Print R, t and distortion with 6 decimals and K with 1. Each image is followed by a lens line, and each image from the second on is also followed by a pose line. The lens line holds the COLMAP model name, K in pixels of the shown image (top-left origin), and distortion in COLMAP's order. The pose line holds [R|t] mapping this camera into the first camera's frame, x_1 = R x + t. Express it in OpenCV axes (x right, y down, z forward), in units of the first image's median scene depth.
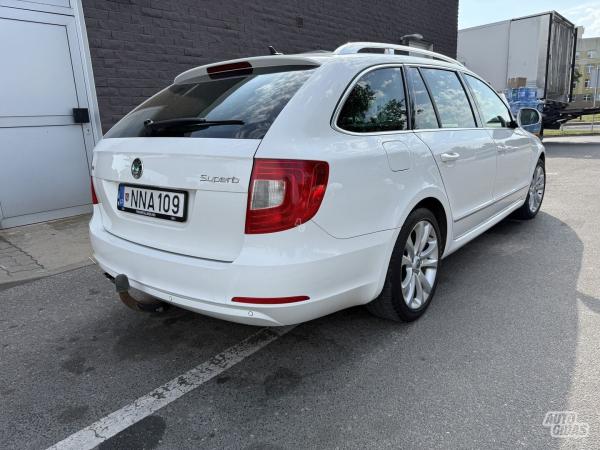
lens RADIAL K [[433.3, 0, 300.0], [0, 433.3, 225.0], [0, 0, 1]] dist [-0.000996, -0.035243]
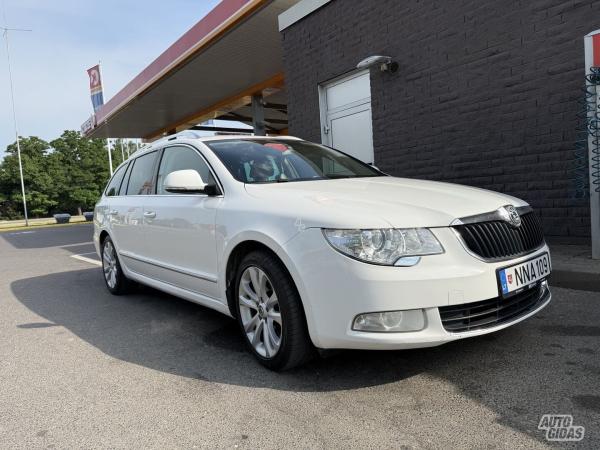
lens RADIAL K [[433.3, 0, 300.0], [0, 433.3, 225.0], [0, 0, 1]] dist [-0.000996, -0.035243]
pose [[-0.220268, 0.121692, -0.967819, 2.077082], [-0.151347, 0.975908, 0.157155, -0.548144], [0.963626, 0.181093, -0.196544, 2.313939]]
